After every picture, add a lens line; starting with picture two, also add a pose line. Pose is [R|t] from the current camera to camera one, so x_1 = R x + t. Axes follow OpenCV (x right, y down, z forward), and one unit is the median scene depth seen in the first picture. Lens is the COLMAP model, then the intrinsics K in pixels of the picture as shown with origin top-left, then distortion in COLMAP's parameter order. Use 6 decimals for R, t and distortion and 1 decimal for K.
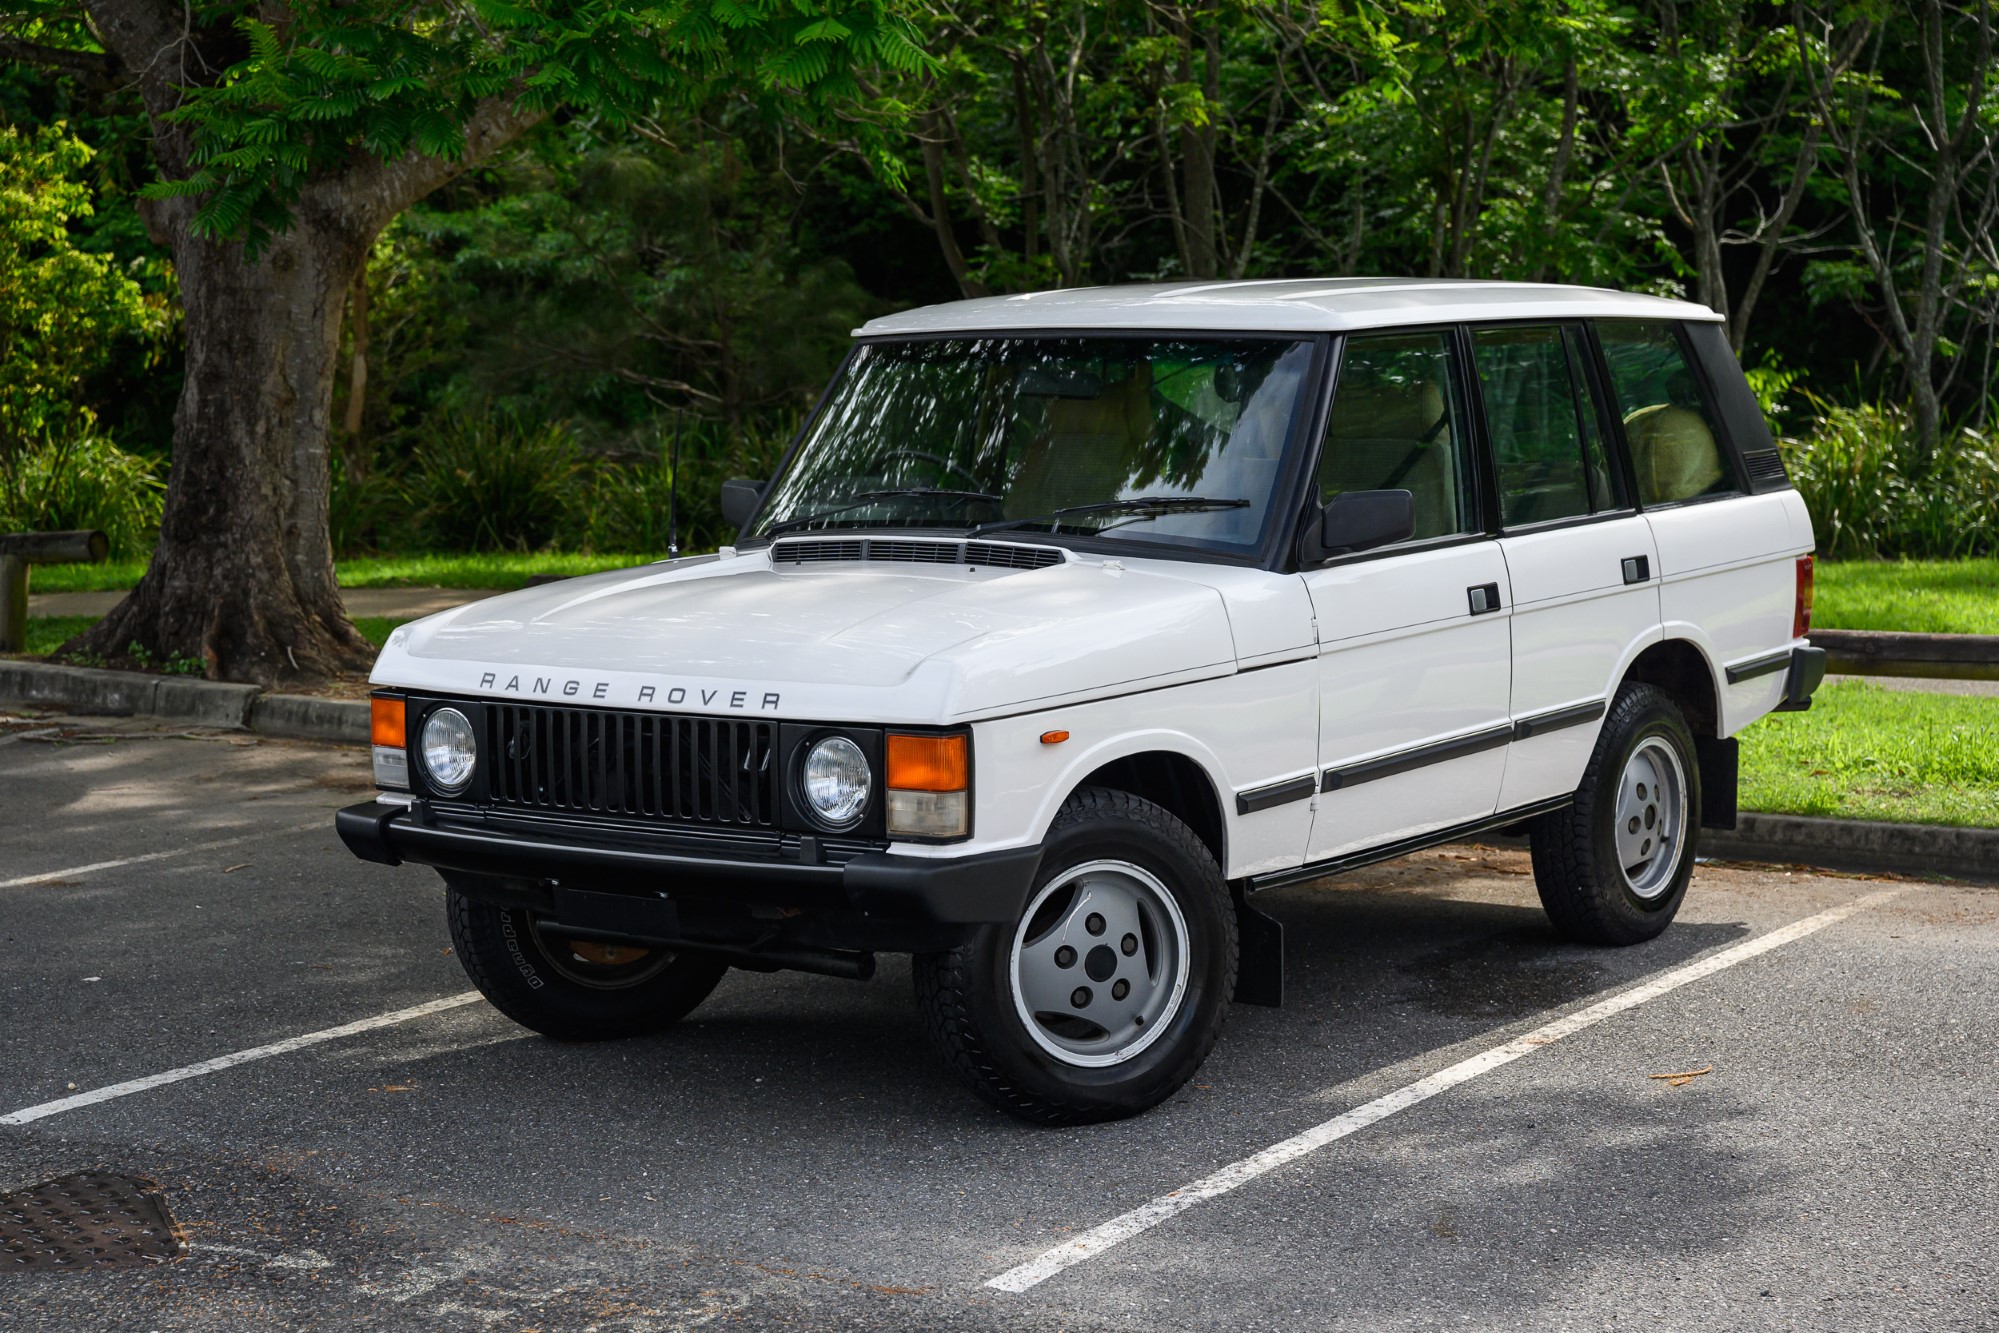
lens RADIAL K [[3471.3, 0, 999.5], [0, 3471.3, 666.5], [0, 0, 1]] dist [-0.010273, 0.220110]
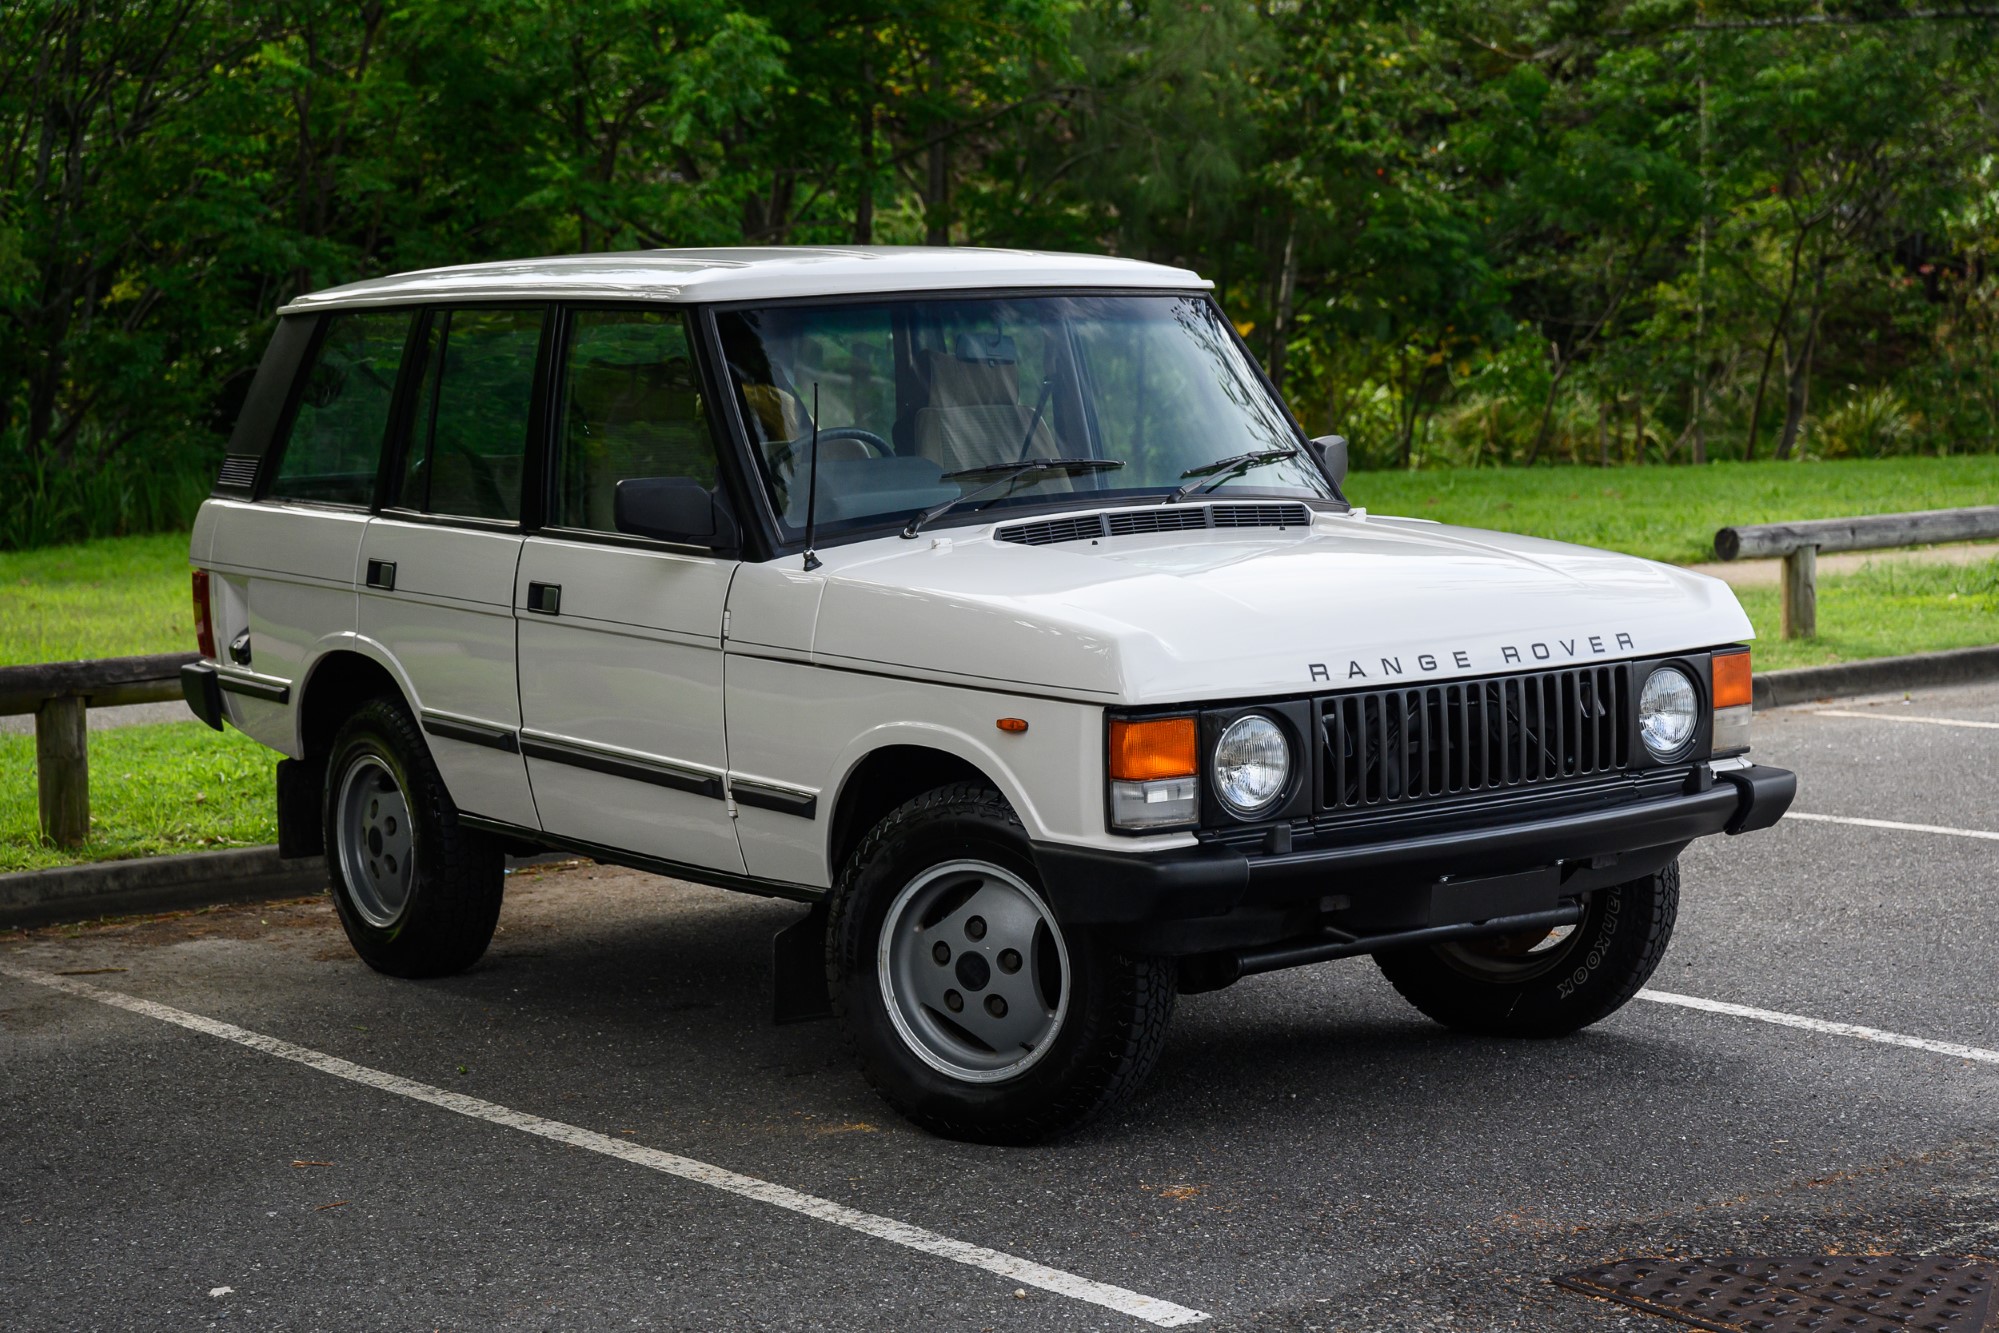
lens RADIAL K [[3482.1, 0, 1003.9], [0, 3482.1, 588.8], [0, 0, 1]] dist [0.019222, -0.056190]
pose [[0.323478, -0.068439, 0.943758, -0.878412], [0.115439, 0.992785, 0.032427, -0.047590], [-0.939168, 0.098457, 0.329044, 0.700851]]
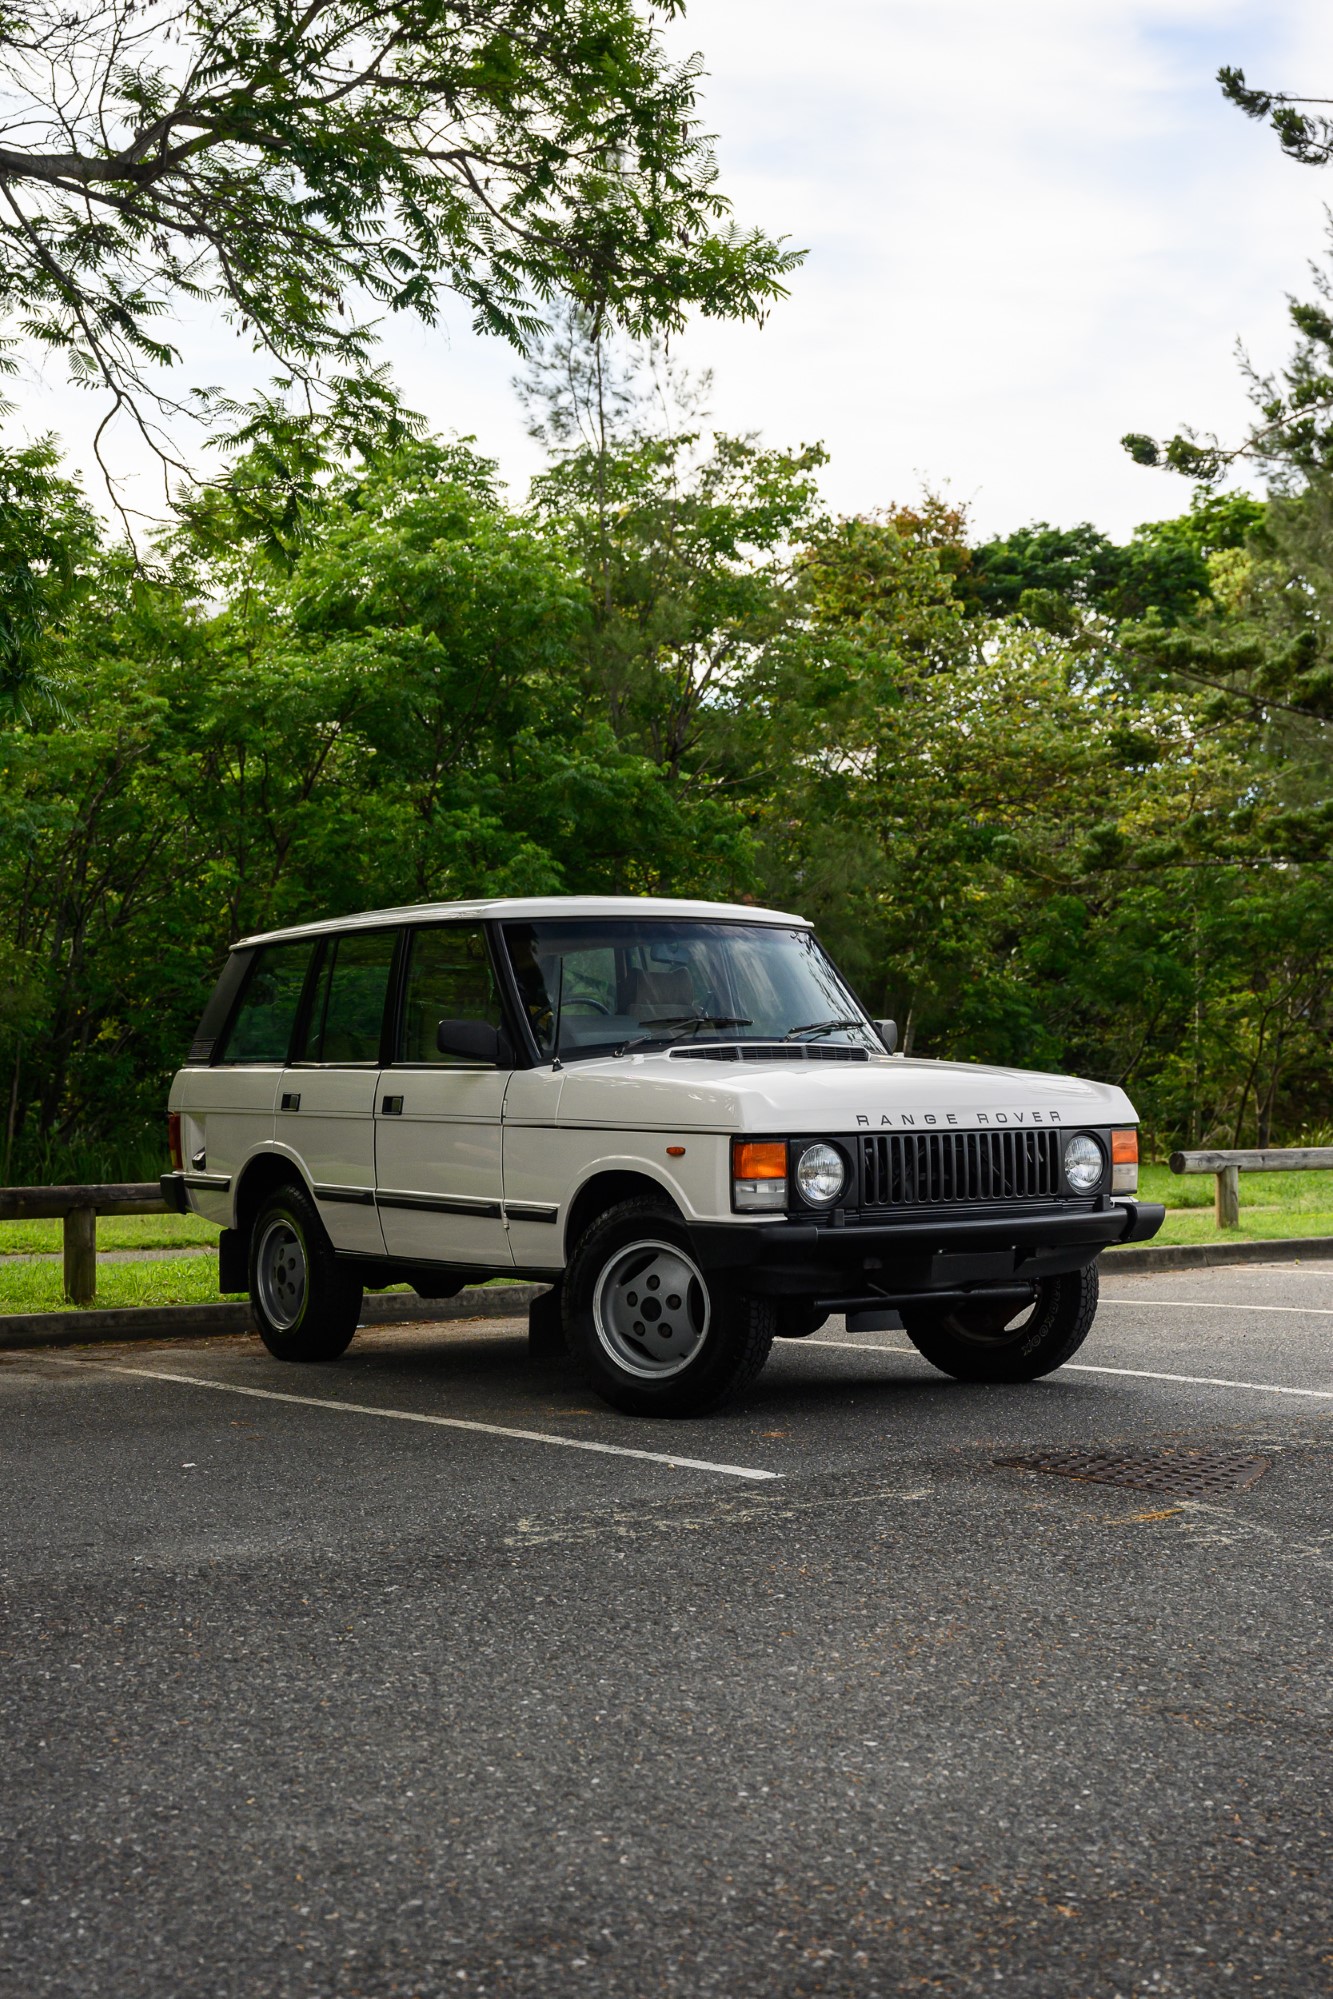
lens RADIAL K [[2476.1, 0, 666.5], [0, 2476.1, 999.5], [0, 0, 1]] dist [-0.004831, 0.008922]
pose [[0.342675, 0.044963, 0.938378, -1.001377], [0.103342, 0.990988, -0.085222, 0.029548], [-0.933753, 0.126177, 0.334940, 0.650207]]
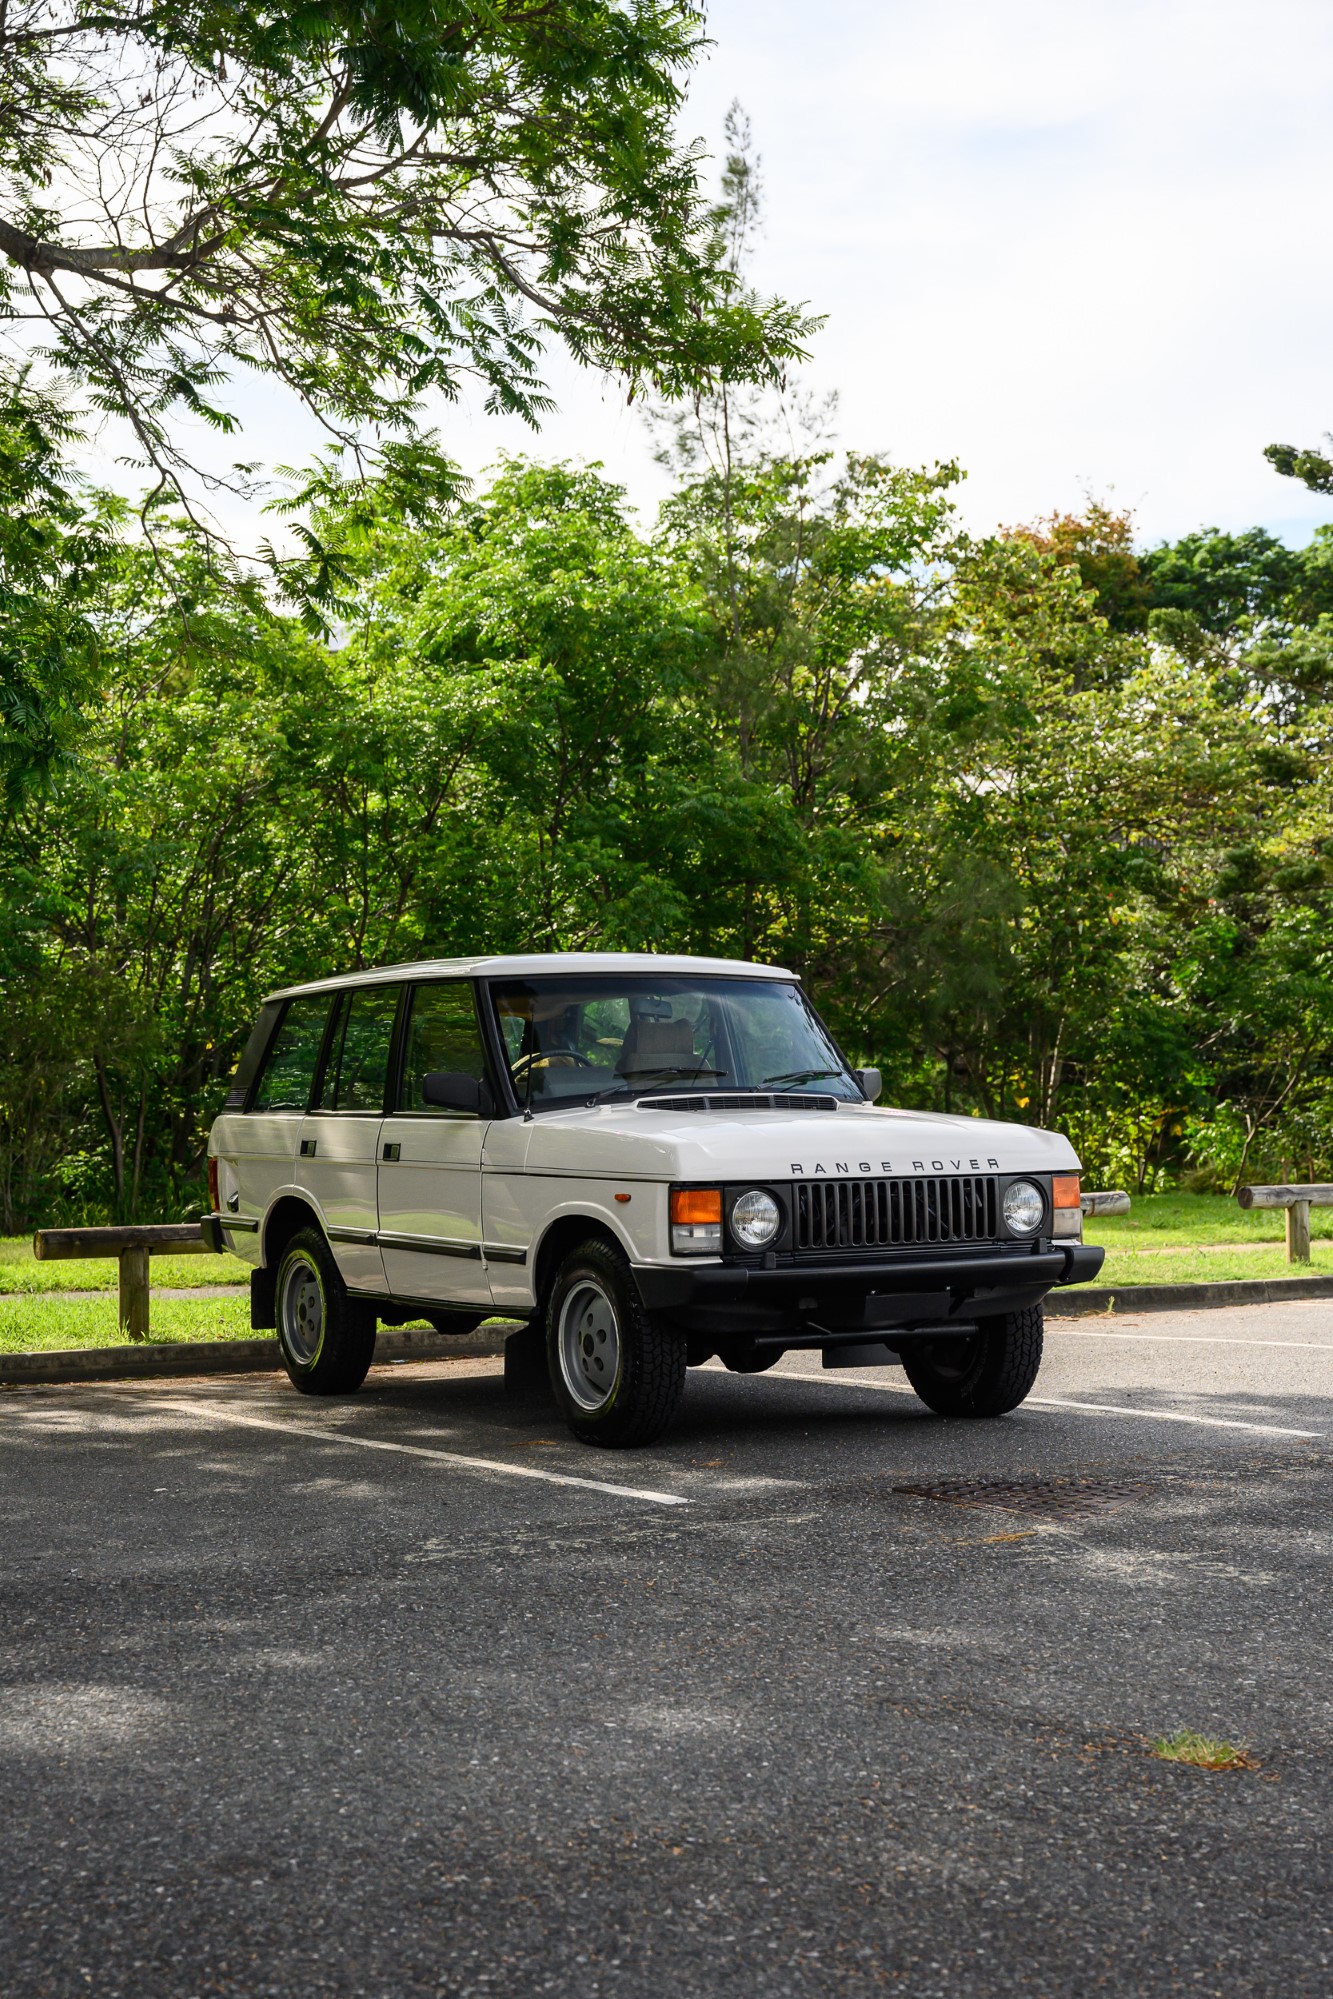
lens RADIAL K [[2551.4, 0, 671.8], [0, 2551.4, 1008.8], [0, 0, 1]] dist [0.005012, -0.007411]
pose [[0.406117, 0.046950, 0.912614, -1.054681], [0.104137, 0.989796, -0.097263, 0.033424], [-0.907868, 0.134537, 0.397084, 0.534054]]
